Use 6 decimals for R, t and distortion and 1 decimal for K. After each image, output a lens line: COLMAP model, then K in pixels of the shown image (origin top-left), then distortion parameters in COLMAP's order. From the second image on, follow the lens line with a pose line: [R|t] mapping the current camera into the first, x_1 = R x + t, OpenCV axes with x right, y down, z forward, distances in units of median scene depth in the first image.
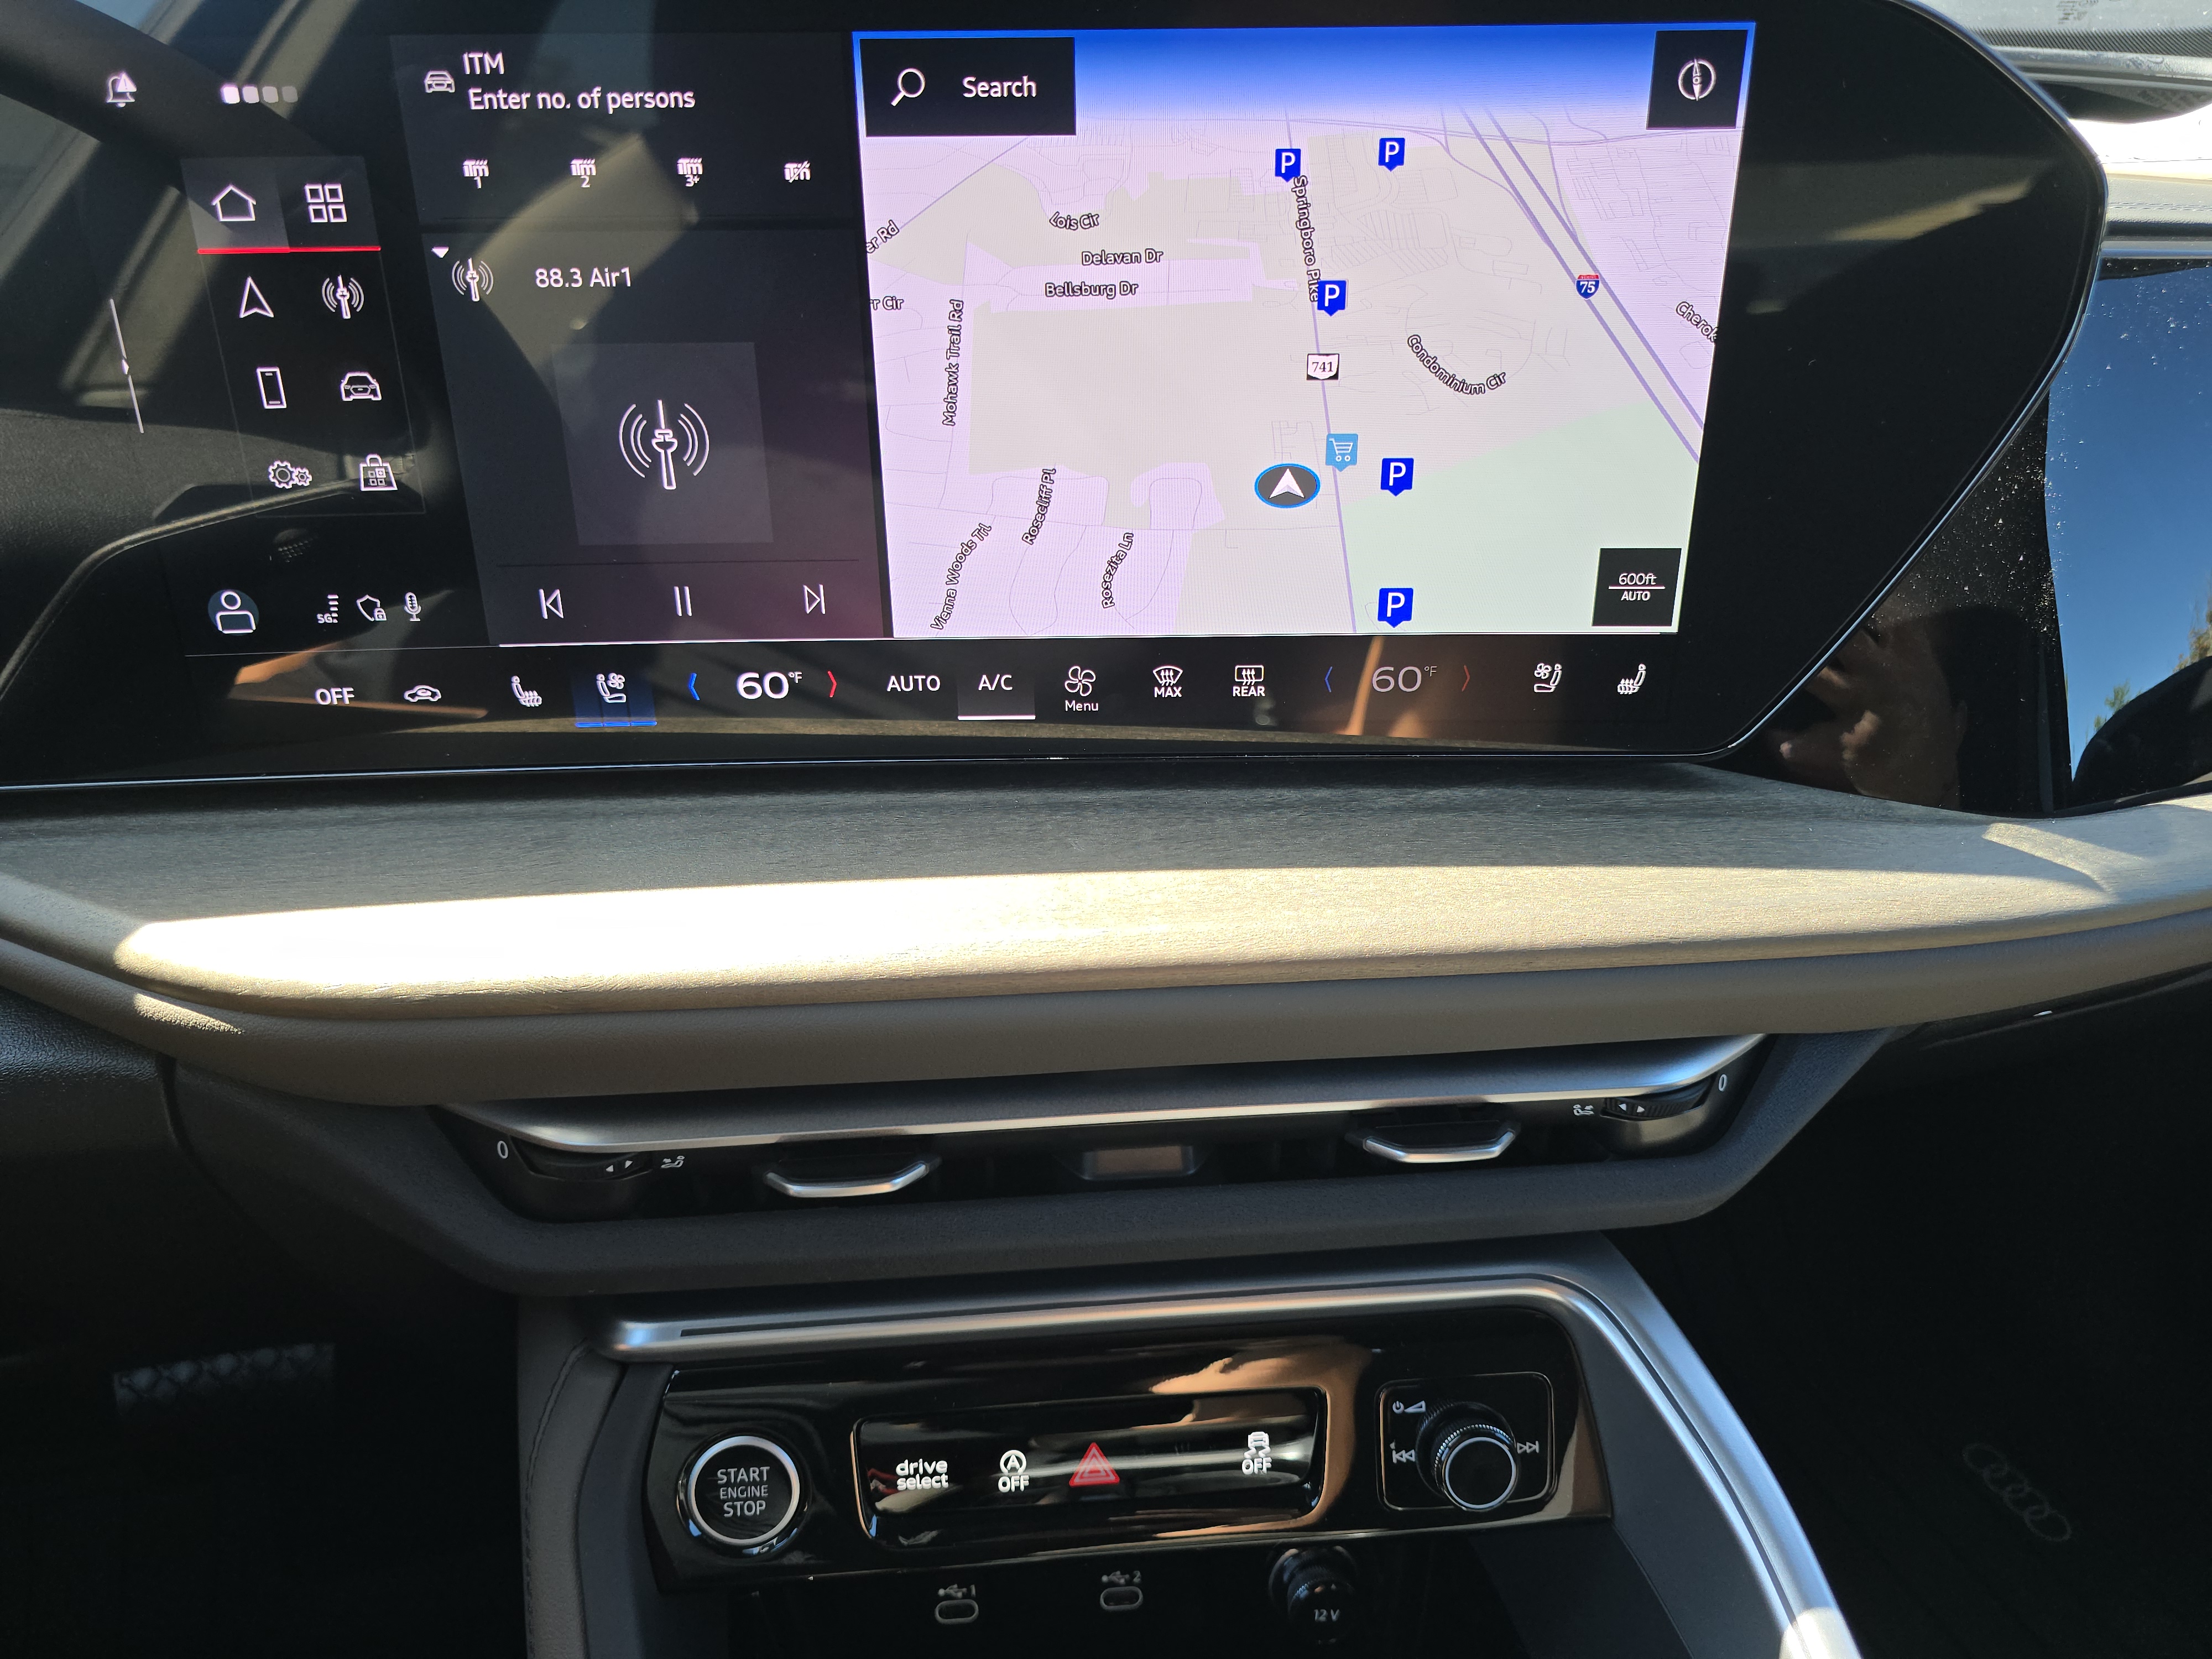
lens RADIAL K [[1531.0, 0, 1106.0], [0, 1531.0, 829.5], [0, 0, 1]] dist [0.037911, -0.059894]
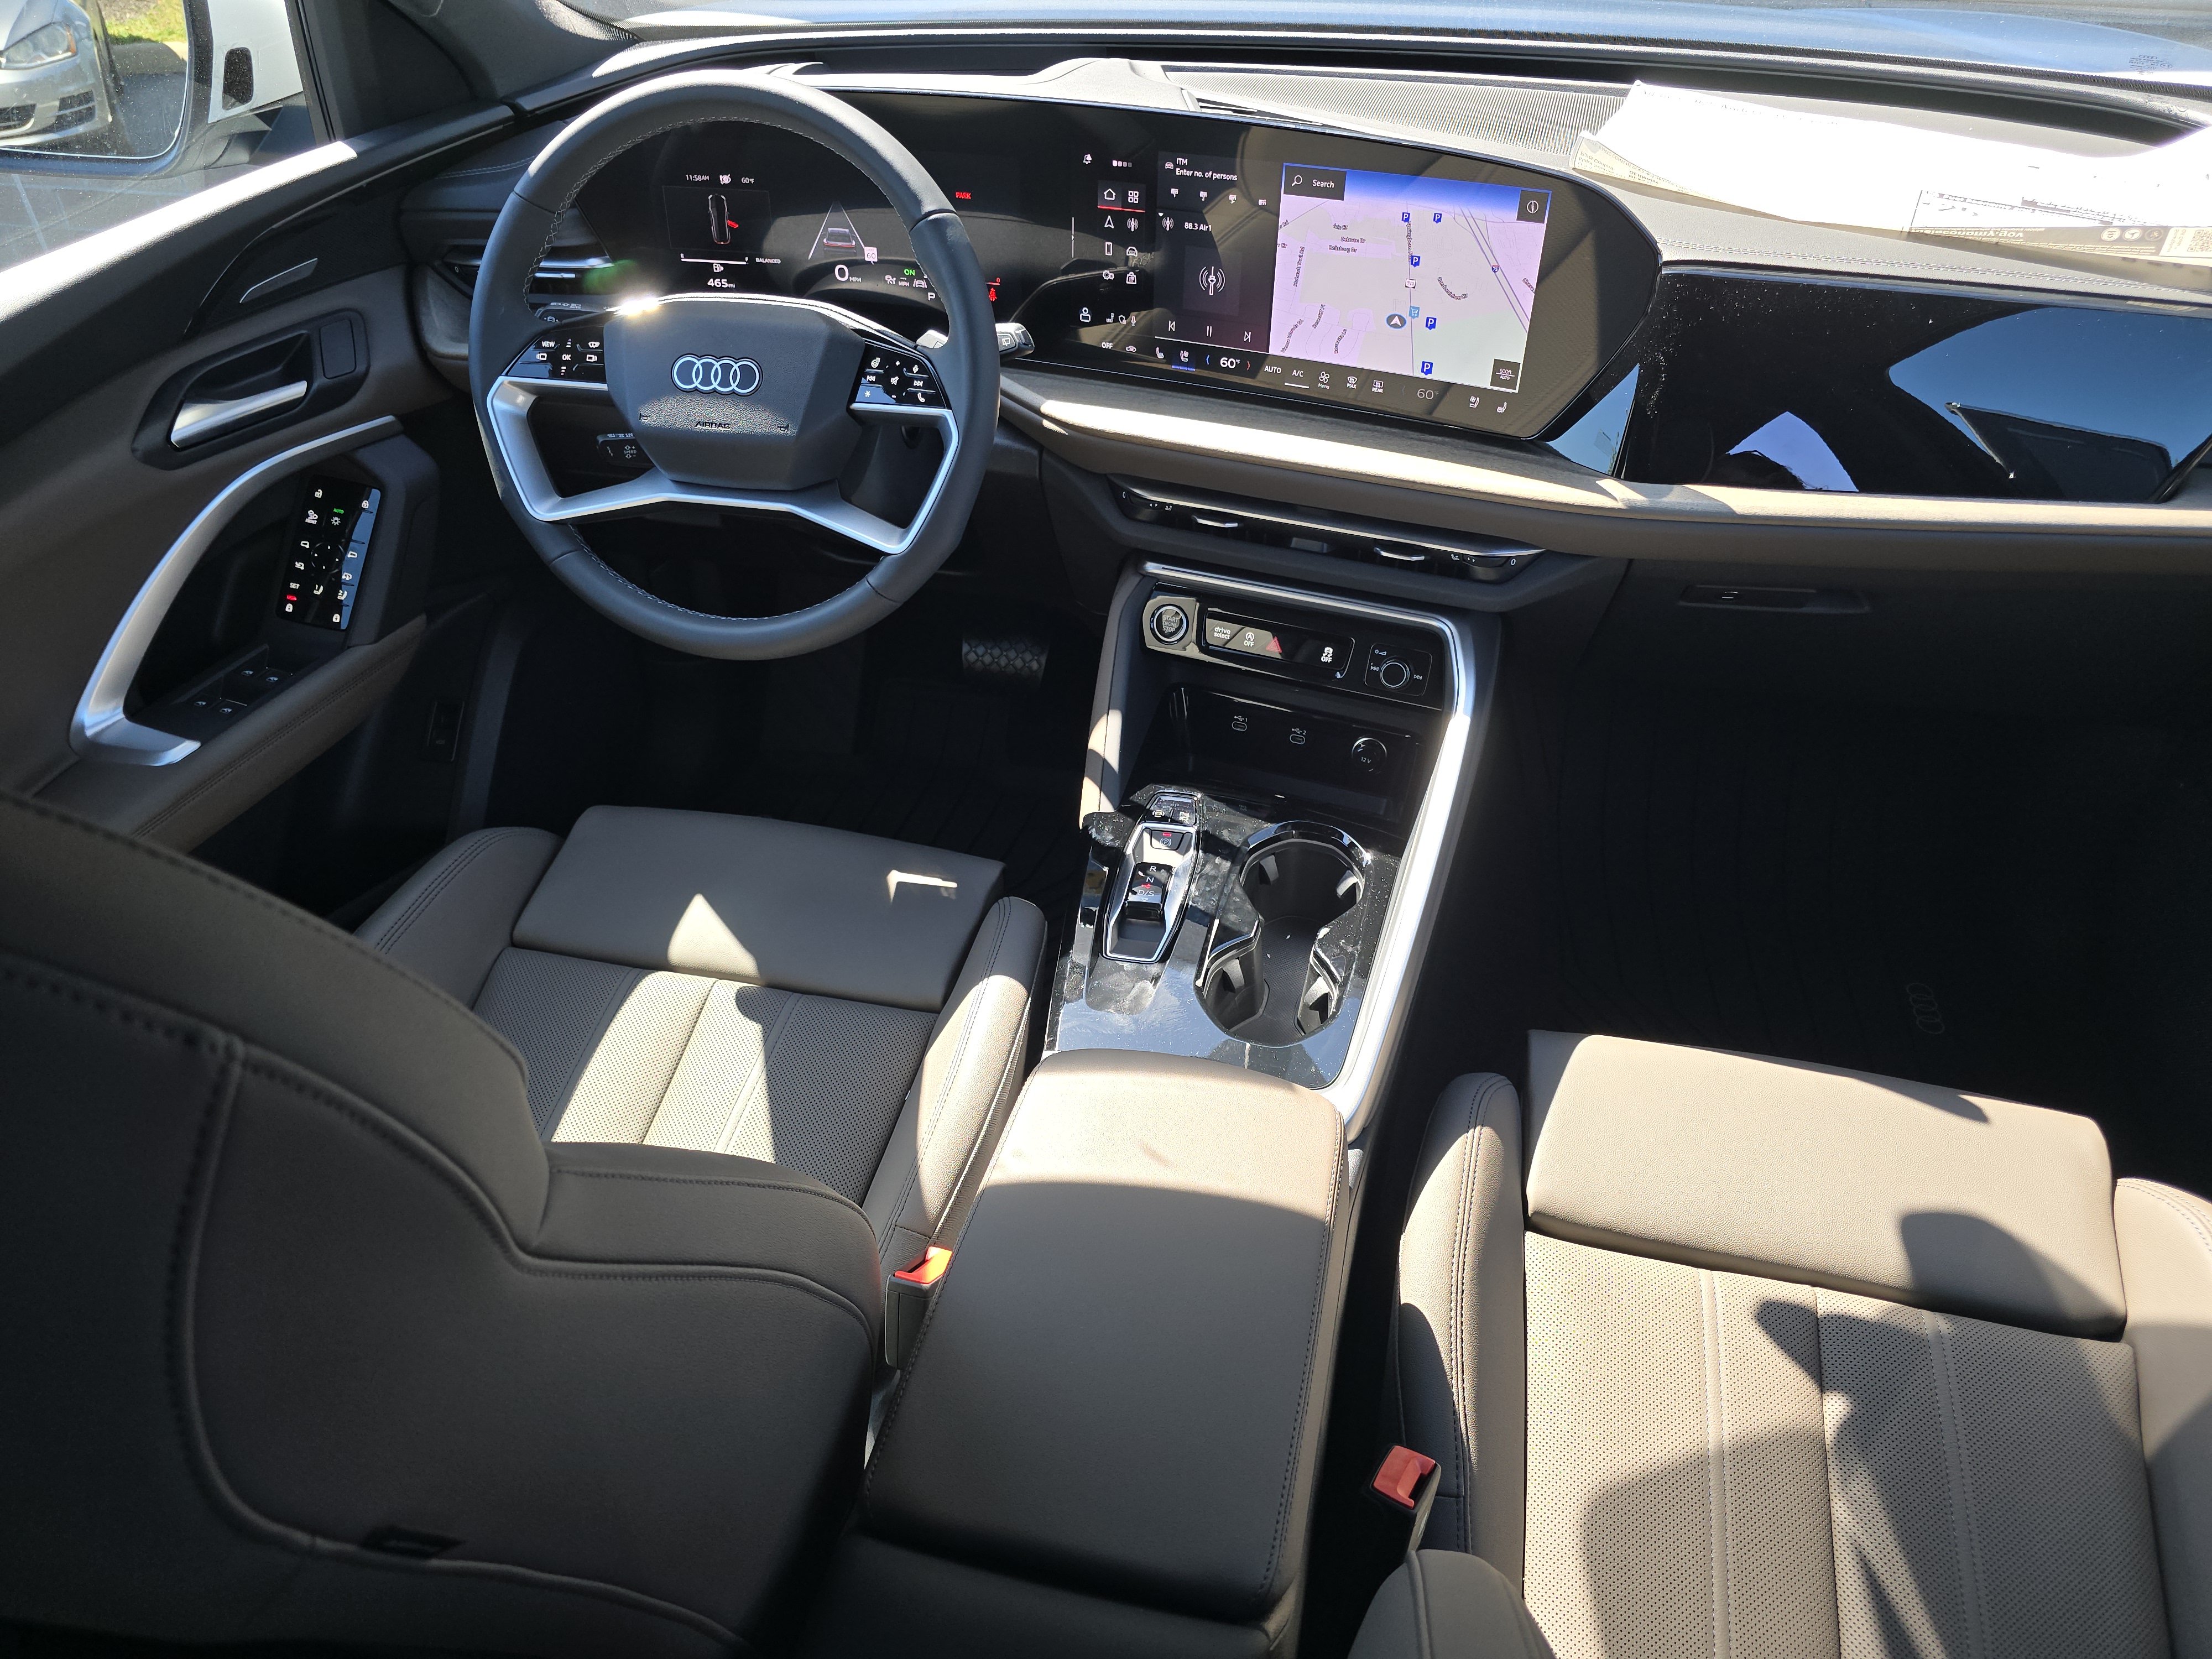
lens RADIAL K [[1458.9, 0, 1106.0], [0, 1458.9, 829.5], [0, 0, 1]] dist [0.042396, -0.029006]
pose [[0.882611, 0.279236, -0.378187, 0.973116], [-0.201403, 0.951510, 0.232518, 0.170913], [0.424776, -0.129055, 0.896052, -1.944926]]
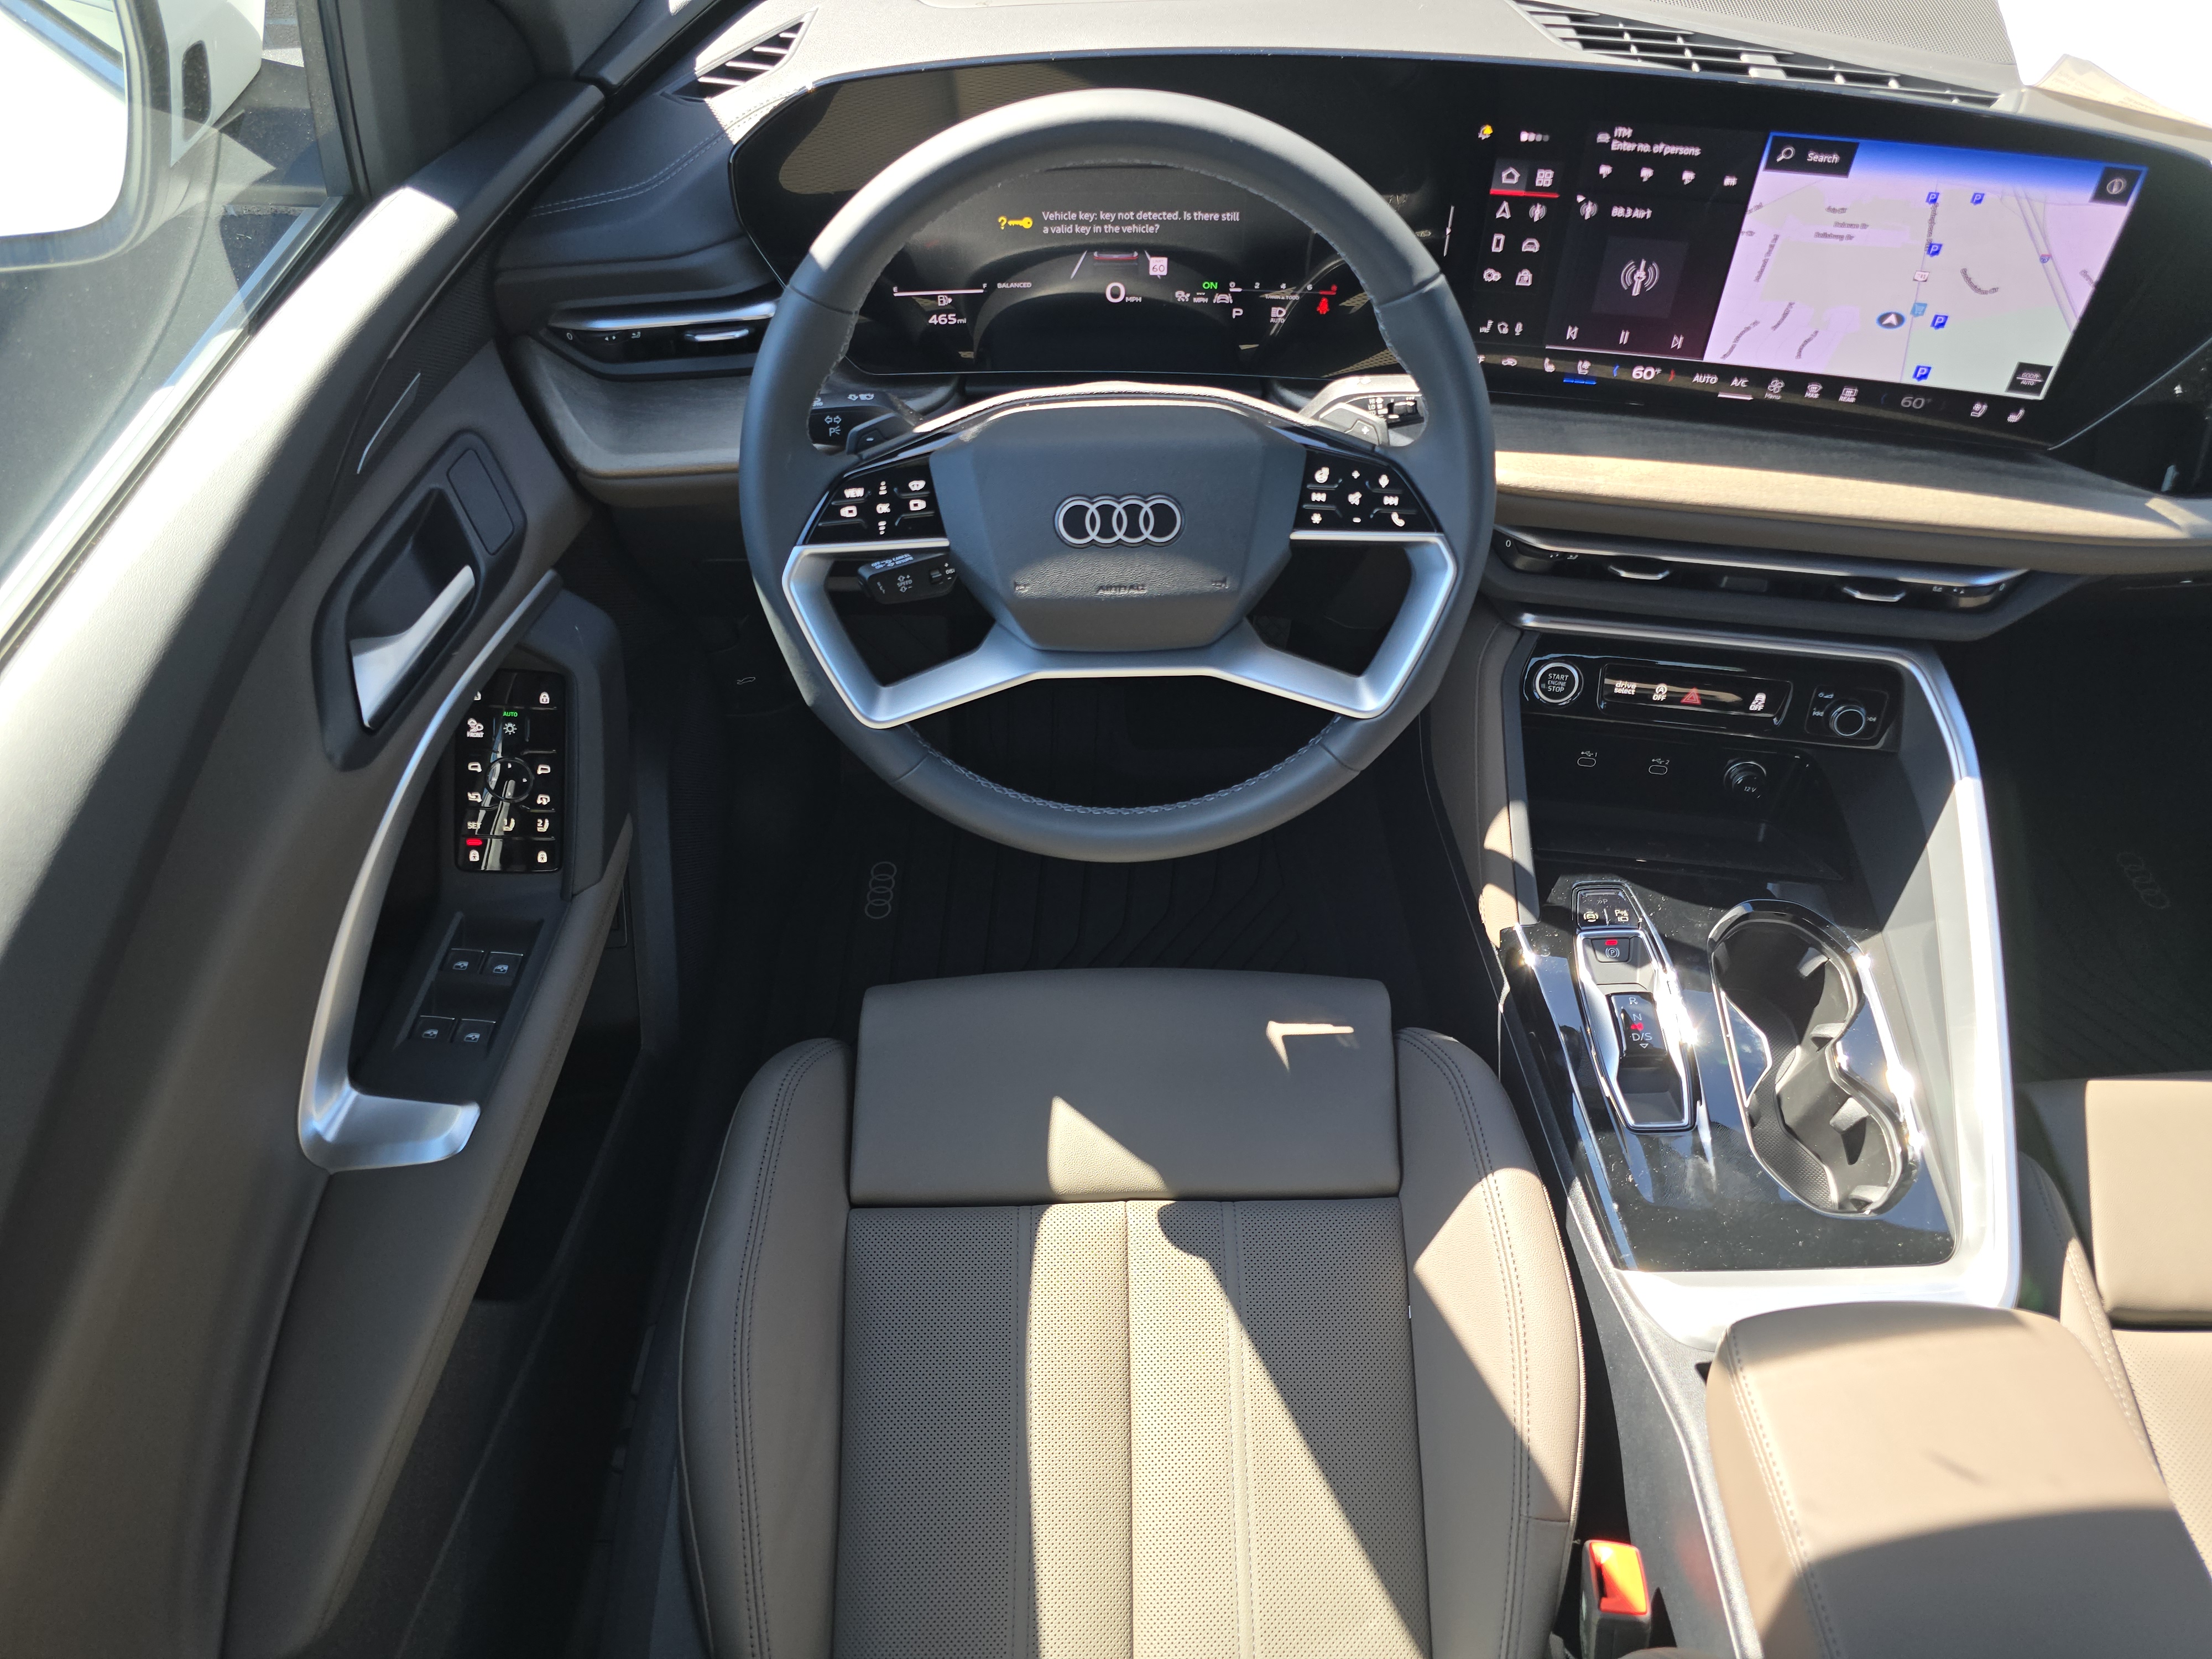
lens RADIAL K [[1463.2, 0, 1138.2], [0, 1463.2, 841.6], [0, 0, 1]] dist [0.050121, -0.045012]
pose [[0.970402, 0.180450, -0.160491, -0.513275], [-0.108802, 0.919990, 0.376538, -0.213514], [0.215596, -0.347932, 0.912393, -1.695298]]
